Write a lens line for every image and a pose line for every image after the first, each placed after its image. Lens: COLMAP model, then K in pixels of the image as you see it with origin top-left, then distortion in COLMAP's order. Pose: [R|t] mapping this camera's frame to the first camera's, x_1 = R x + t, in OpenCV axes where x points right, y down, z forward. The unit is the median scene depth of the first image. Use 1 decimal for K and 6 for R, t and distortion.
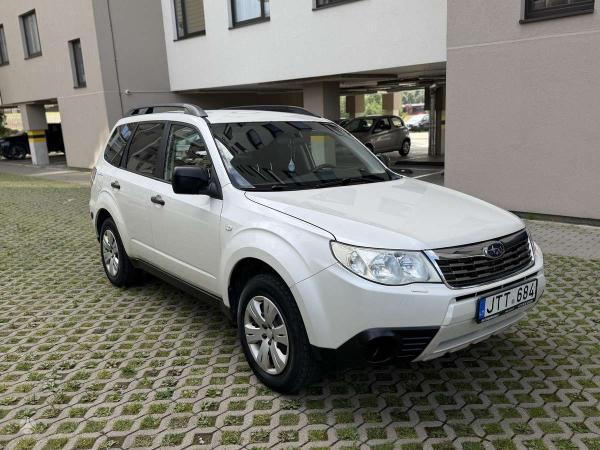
lens RADIAL K [[514.5, 0, 300.0], [0, 514.5, 225.0], [0, 0, 1]] dist [0.055554, -0.084539]
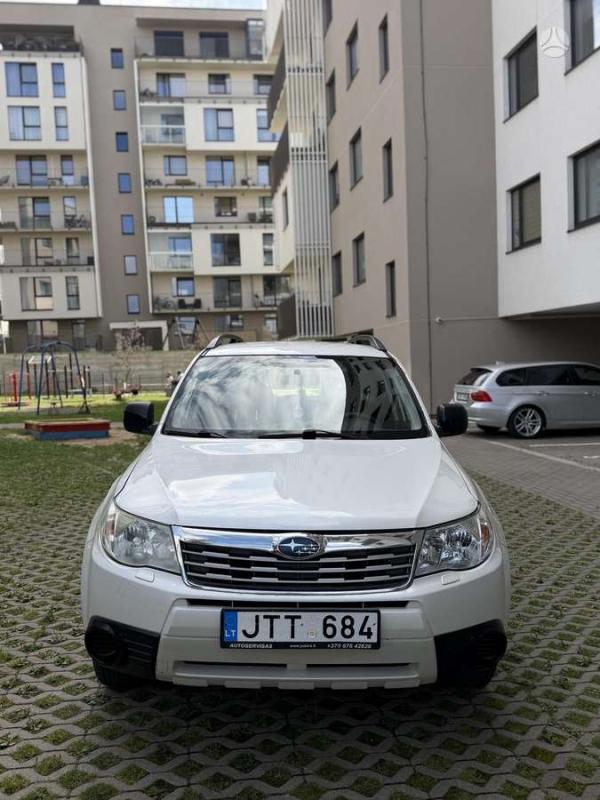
lens RADIAL K [[686.0, 0, 300.0], [0, 686.0, 400.0], [0, 0, 1]] dist [0.055554, -0.084539]
pose [[0.796767, 0.049867, -0.602225, 0.695927], [-0.130040, 0.987389, -0.090288, -0.045447], [0.590128, 0.150252, 0.793204, 0.211399]]
